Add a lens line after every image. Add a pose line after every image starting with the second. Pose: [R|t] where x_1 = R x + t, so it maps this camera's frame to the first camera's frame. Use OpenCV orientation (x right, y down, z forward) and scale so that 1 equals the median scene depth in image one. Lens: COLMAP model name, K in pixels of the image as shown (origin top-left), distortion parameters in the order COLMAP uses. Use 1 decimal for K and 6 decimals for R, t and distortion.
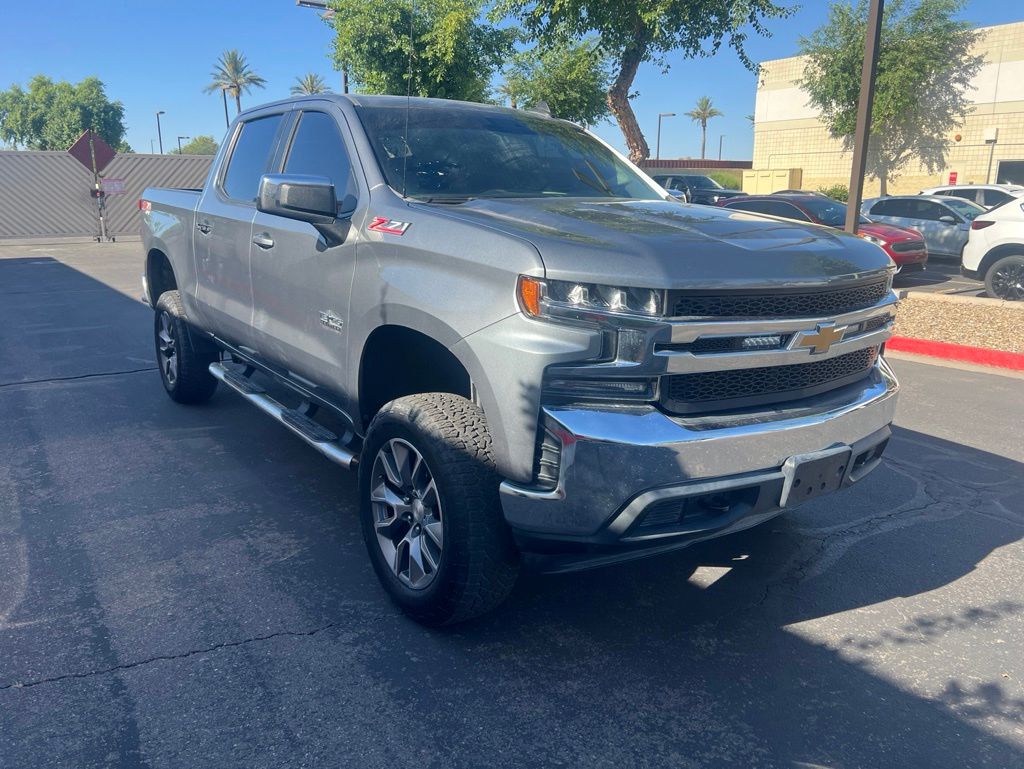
lens RADIAL K [[746.4, 0, 512.0], [0, 746.4, 384.5], [0, 0, 1]] dist [0.003803, -0.006019]
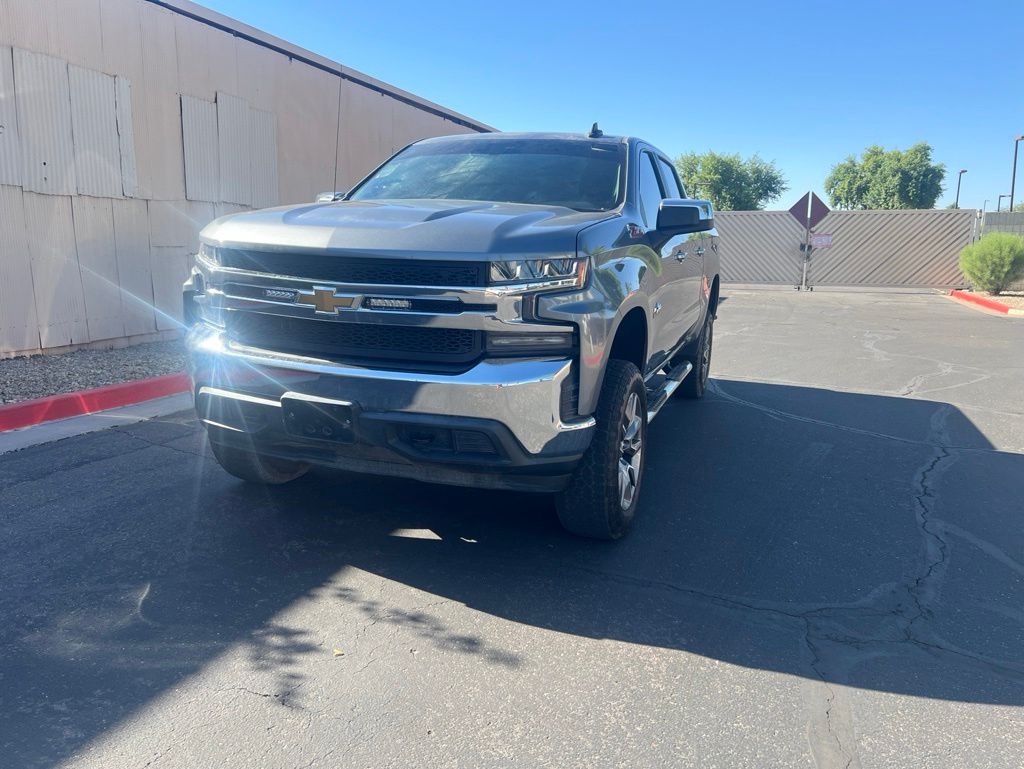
lens RADIAL K [[746.4, 0, 512.0], [0, 746.4, 384.5], [0, 0, 1]] dist [0.003803, -0.006019]
pose [[0.573148, 0.153283, -0.804988, 1.242567], [-0.214828, 0.976097, 0.032909, -0.023447], [0.790791, 0.154072, 0.592377, 0.457953]]
